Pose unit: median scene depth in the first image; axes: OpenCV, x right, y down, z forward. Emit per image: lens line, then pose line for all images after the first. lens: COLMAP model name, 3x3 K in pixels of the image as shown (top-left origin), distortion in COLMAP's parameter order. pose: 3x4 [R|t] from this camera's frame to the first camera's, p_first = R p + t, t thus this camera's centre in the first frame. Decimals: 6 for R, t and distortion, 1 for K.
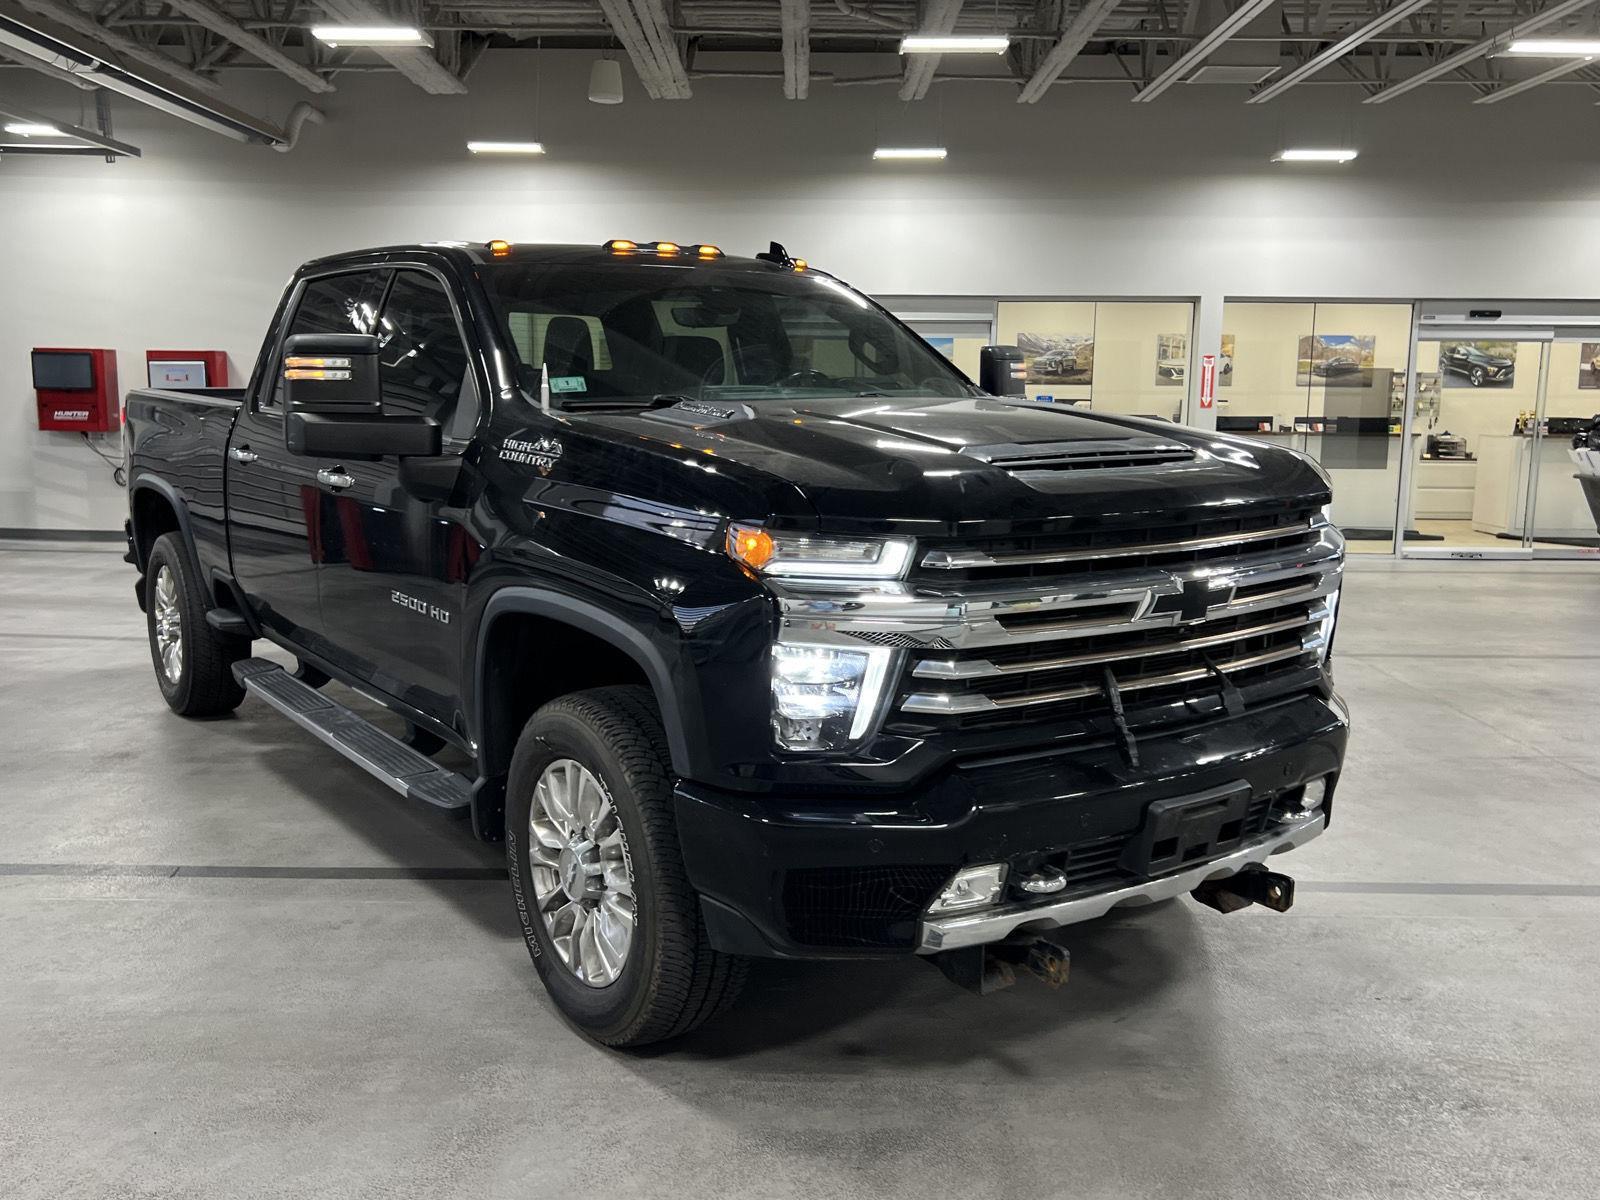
lens RADIAL K [[1433.3, 0, 800.0], [0, 1433.3, 600.0], [0, 0, 1]] dist [0.084244, -0.139219]
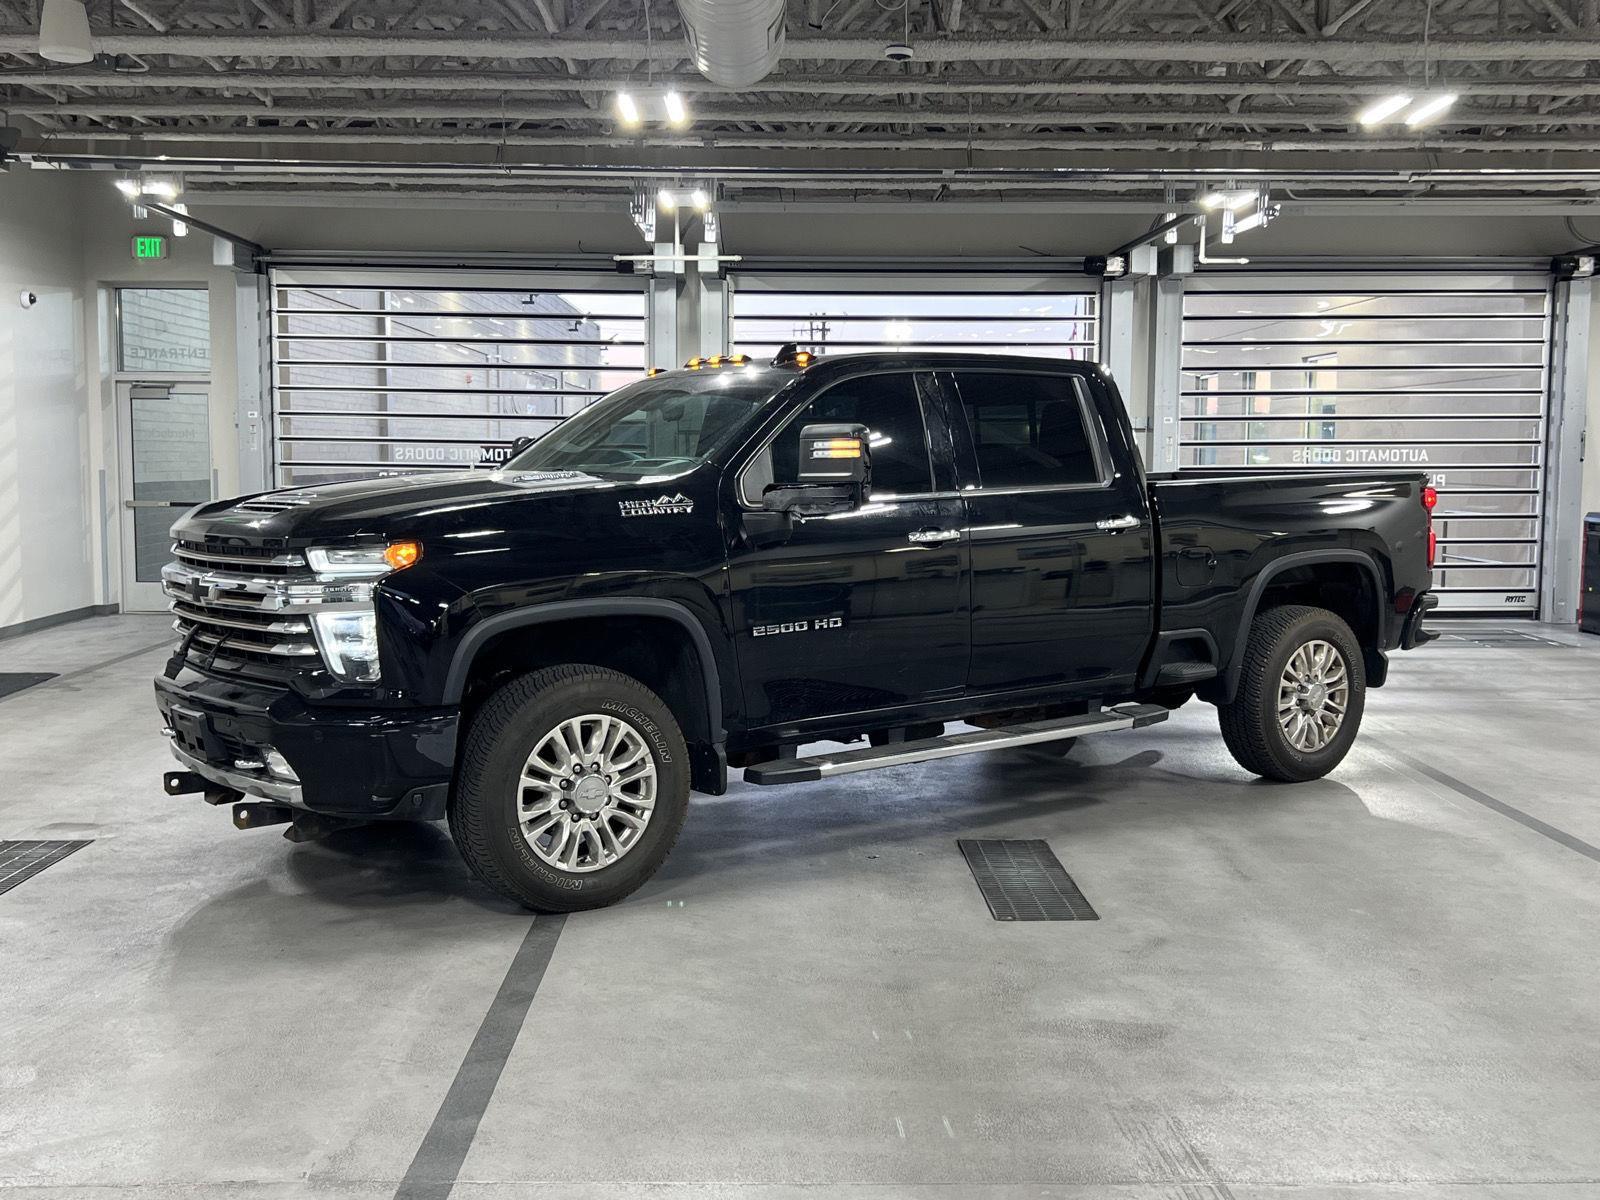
lens RADIAL K [[1673.9, 0, 792.9], [0, 1673.9, 605.4], [0, 0, 1]] dist [0.137580, -0.335082]
pose [[0.015690, 0.078561, -0.996786, 1.528728], [-0.151874, 0.985529, 0.075284, -0.159779], [0.988275, 0.150205, 0.027395, 1.126911]]
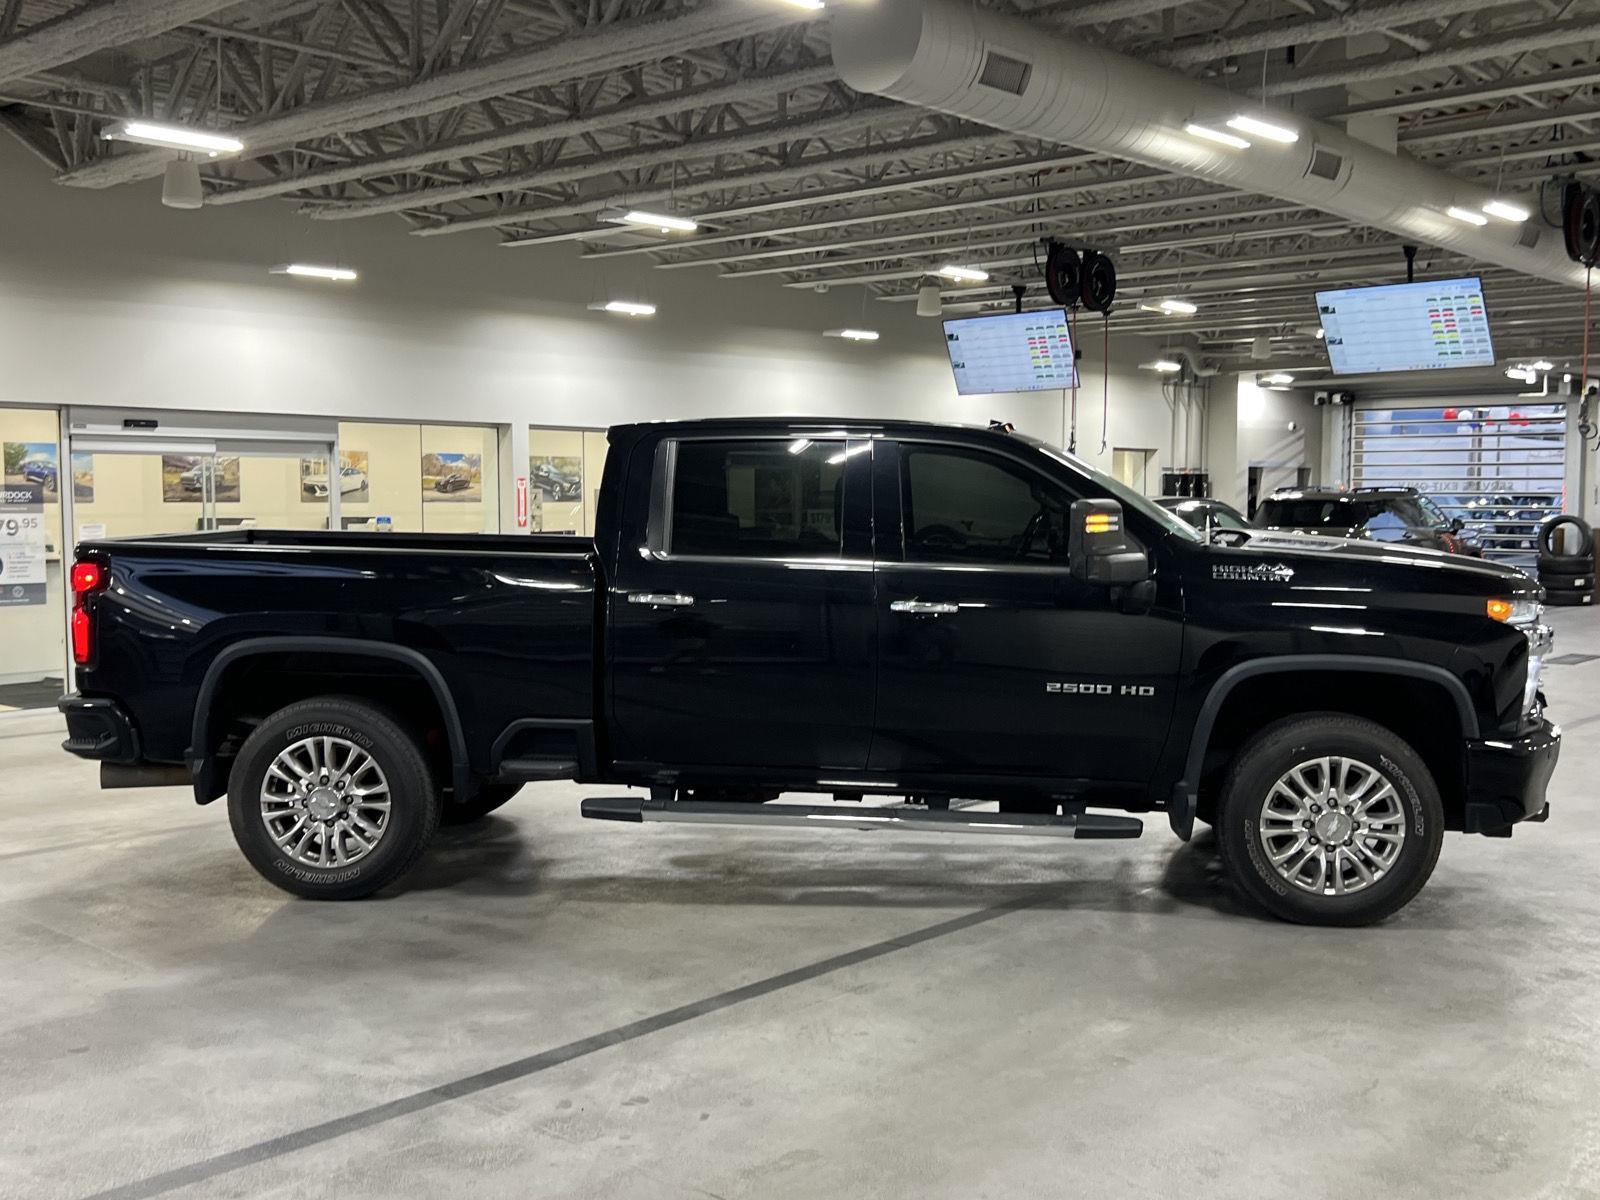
lens RADIAL K [[1673.9, 0, 792.9], [0, 1673.9, 605.4], [0, 0, 1]] dist [0.137580, -0.335082]
pose [[0.657932, -0.060946, 0.750607, -1.527264], [0.118915, 0.992623, -0.023636, -0.066839], [-0.743629, 0.104809, 0.660326, 0.124804]]
